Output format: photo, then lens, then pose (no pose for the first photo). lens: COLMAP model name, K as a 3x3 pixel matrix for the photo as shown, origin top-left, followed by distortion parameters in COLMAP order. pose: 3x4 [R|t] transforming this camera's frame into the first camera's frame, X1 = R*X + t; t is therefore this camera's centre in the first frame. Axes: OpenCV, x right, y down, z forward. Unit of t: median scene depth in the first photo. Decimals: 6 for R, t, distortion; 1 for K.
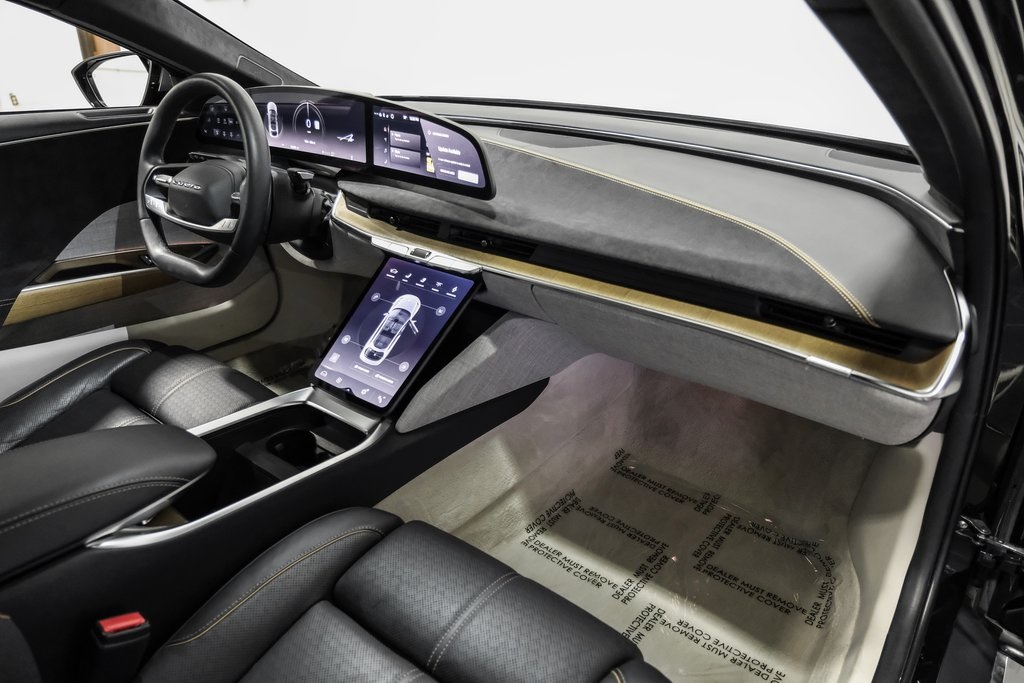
lens RADIAL K [[697.0, 0, 511.0], [0, 697.0, 342.5], [0, 0, 1]] dist [-0.036877, 0.011943]
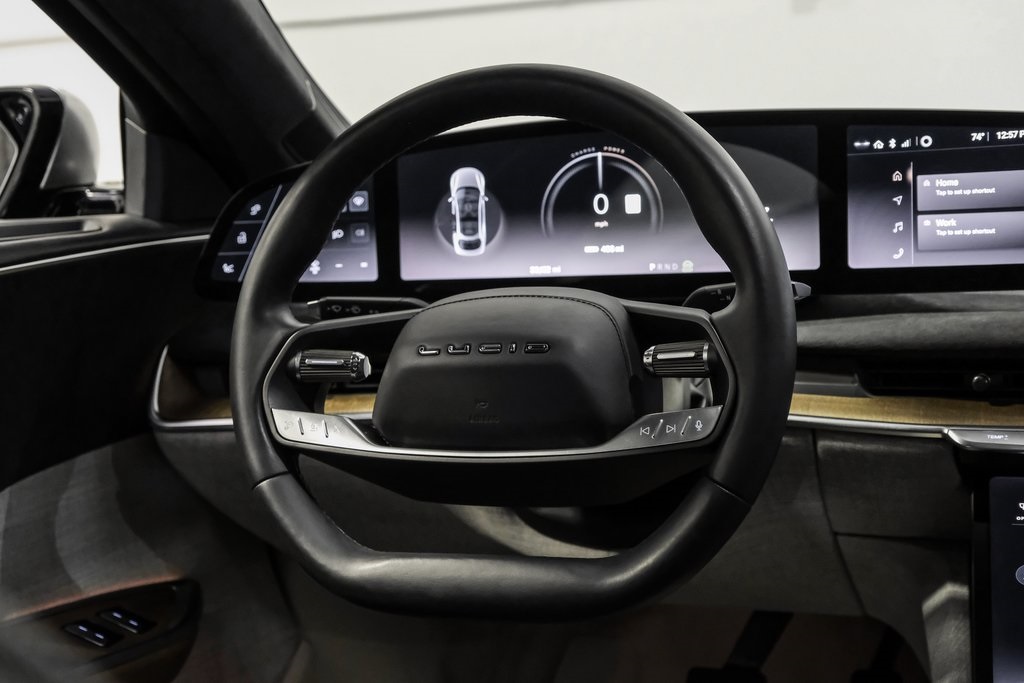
lens RADIAL K [[1470.8, 0, 511.4], [0, 1470.8, 343.4], [0, 0, 1]] dist [0.037436, 0.000000]
pose [[0.949537, -0.106588, 0.294988, -0.635767], [0.191943, 0.941289, -0.277729, -0.015712], [-0.248067, 0.320335, 0.914247, 0.279261]]
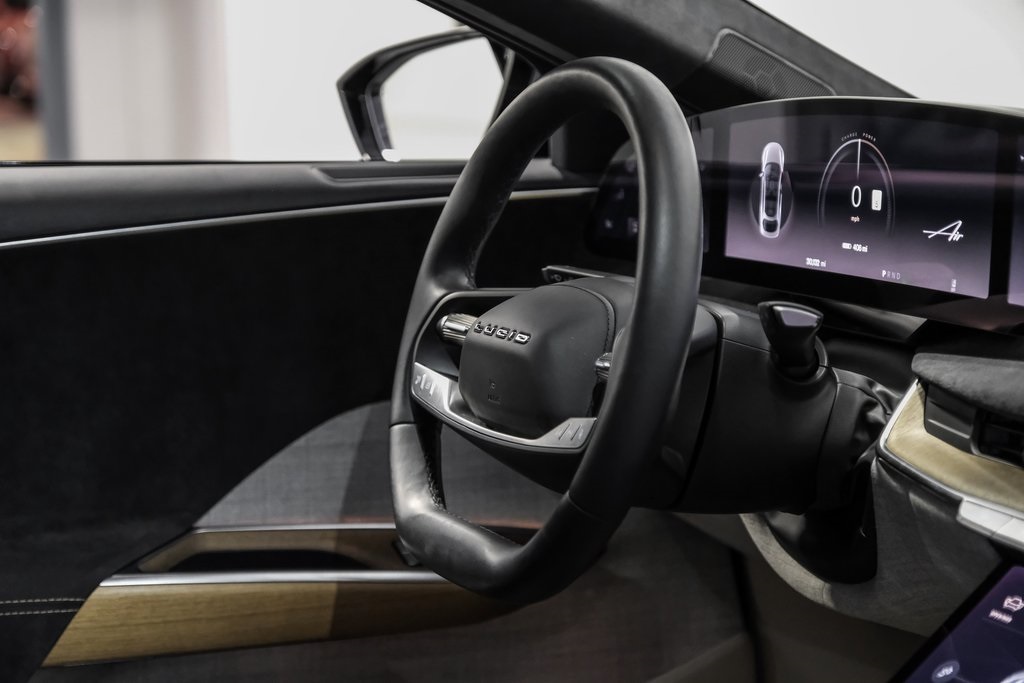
lens RADIAL K [[2414.1, 0, 508.7], [0, 2414.1, 348.9], [0, 0, 1]] dist [0.028166, 0.000000]
pose [[0.872162, 0.029873, -0.488305, 0.168179], [-0.168240, 0.955570, -0.242034, 0.093098], [0.459379, 0.293245, 0.838438, -0.101350]]
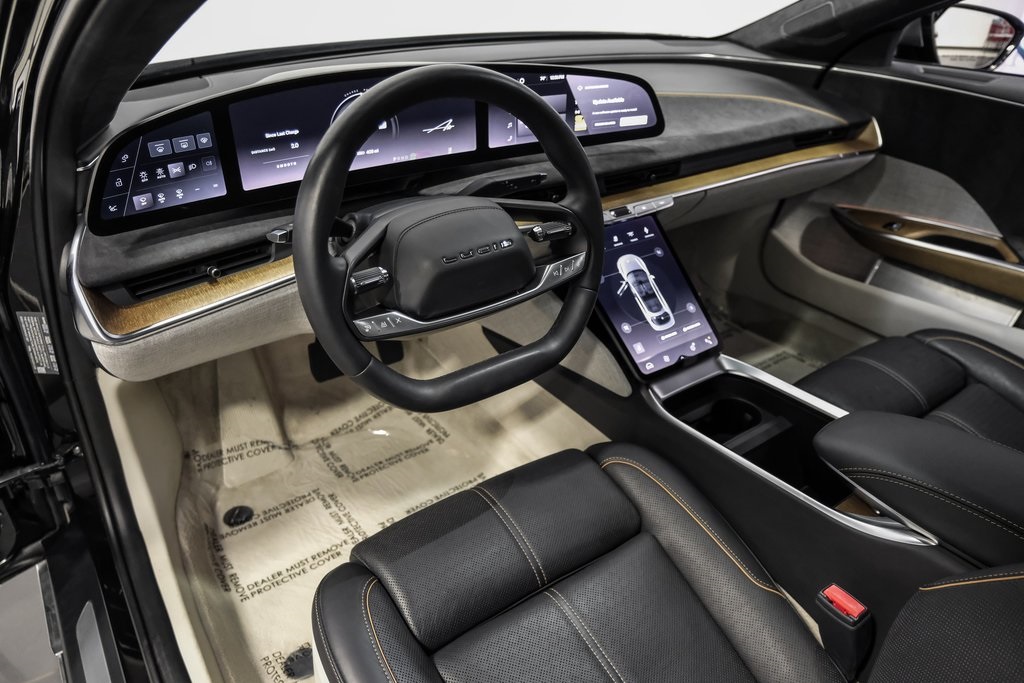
lens RADIAL K [[697.0, 0, 513.4], [0, 697.0, 342.7], [0, 0, 1]] dist [-0.036877, 0.011943]
pose [[0.292672, -0.498247, 0.816145, -0.945751], [0.383646, 0.842995, 0.377062, -0.355658], [-0.875876, 0.202755, 0.437872, 0.666061]]
